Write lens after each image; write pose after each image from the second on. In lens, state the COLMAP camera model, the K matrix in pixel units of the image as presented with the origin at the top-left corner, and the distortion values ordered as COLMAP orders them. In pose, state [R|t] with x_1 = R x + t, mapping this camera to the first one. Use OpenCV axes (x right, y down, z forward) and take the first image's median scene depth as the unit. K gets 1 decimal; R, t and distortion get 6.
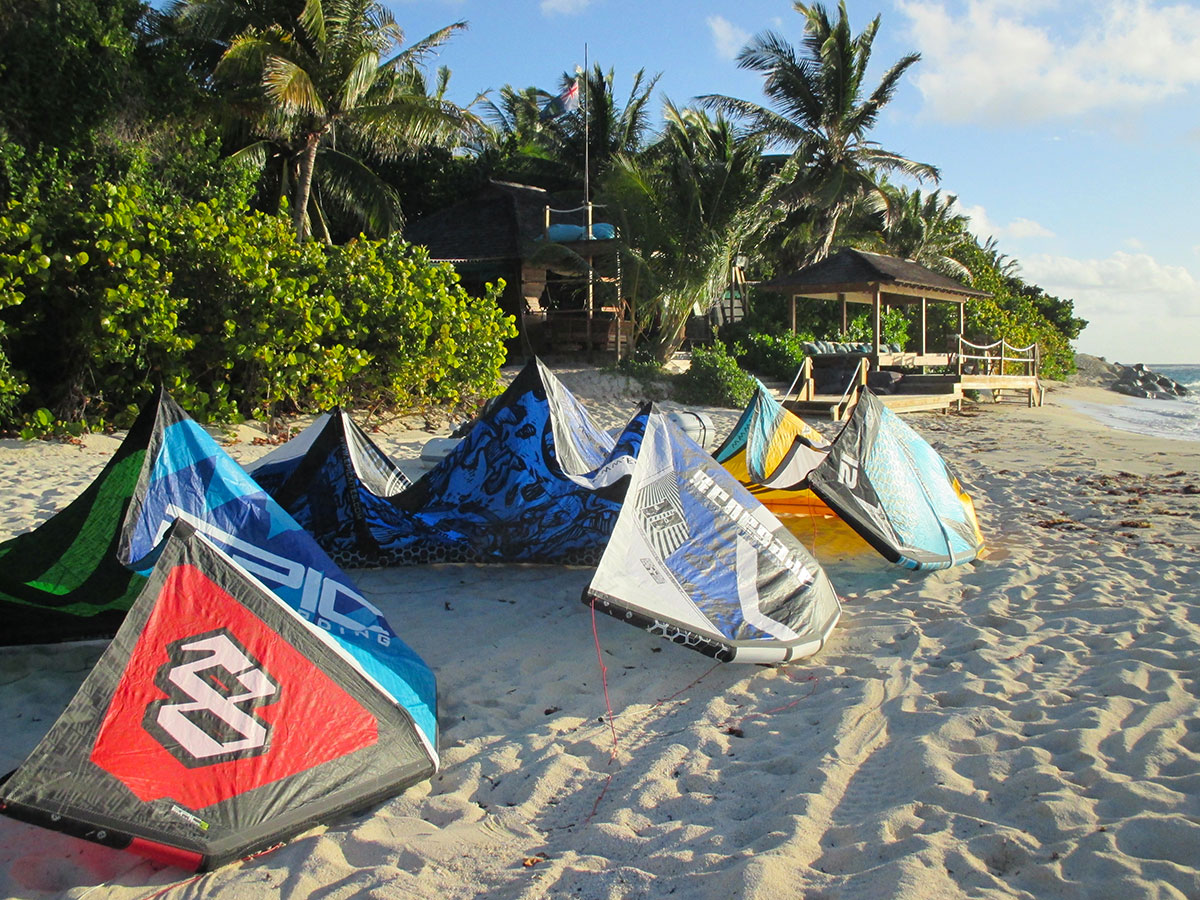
lens RADIAL K [[1293.6, 0, 599.7], [0, 1293.6, 412.4], [0, 0, 1]] dist [-0.112290, 0.173713]
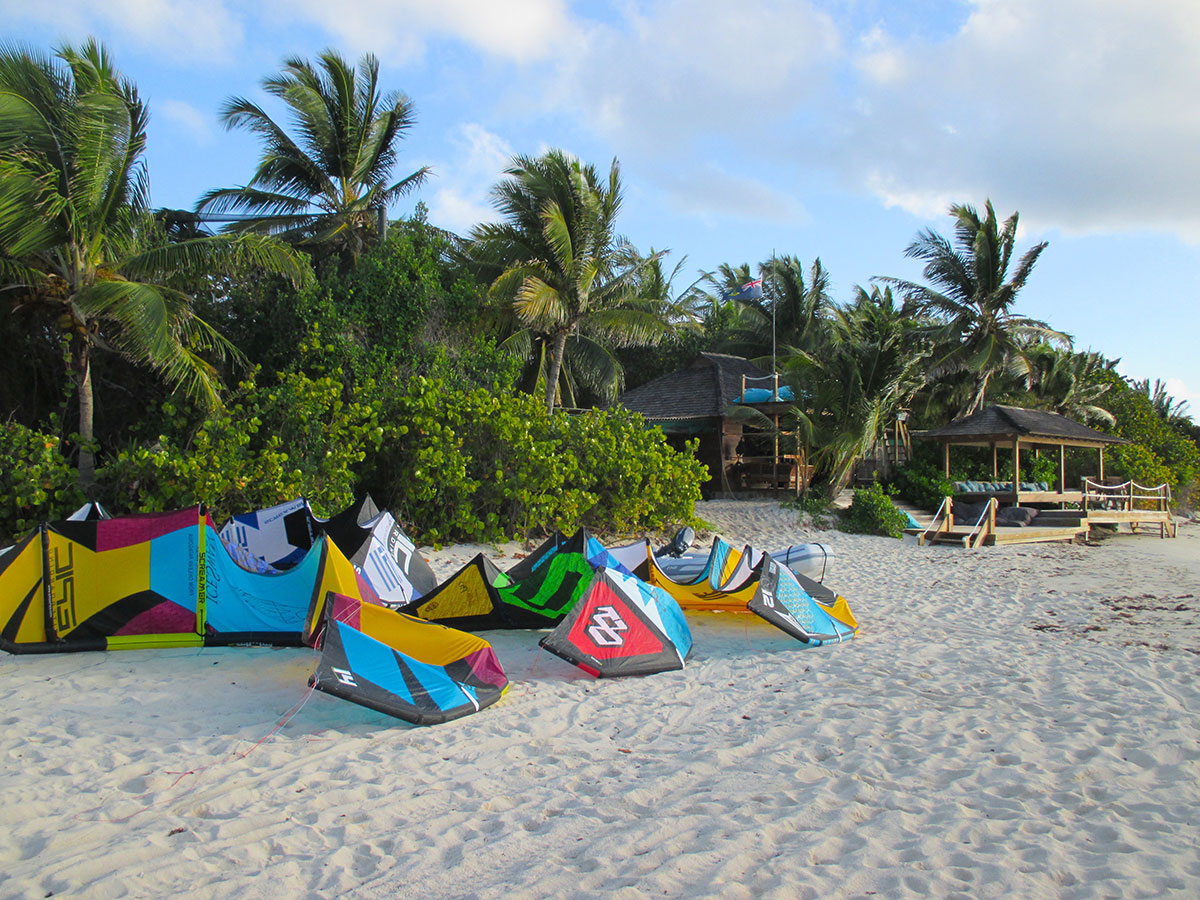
lens RADIAL K [[1293.6, 0, 599.7], [0, 1293.6, 412.4], [0, 0, 1]] dist [-0.112290, 0.173713]
pose [[0.979792, 0.001736, -0.200012, 0.095565], [-0.018948, 0.996271, -0.084172, -0.015614], [0.199120, 0.086261, 0.976171, -0.344716]]
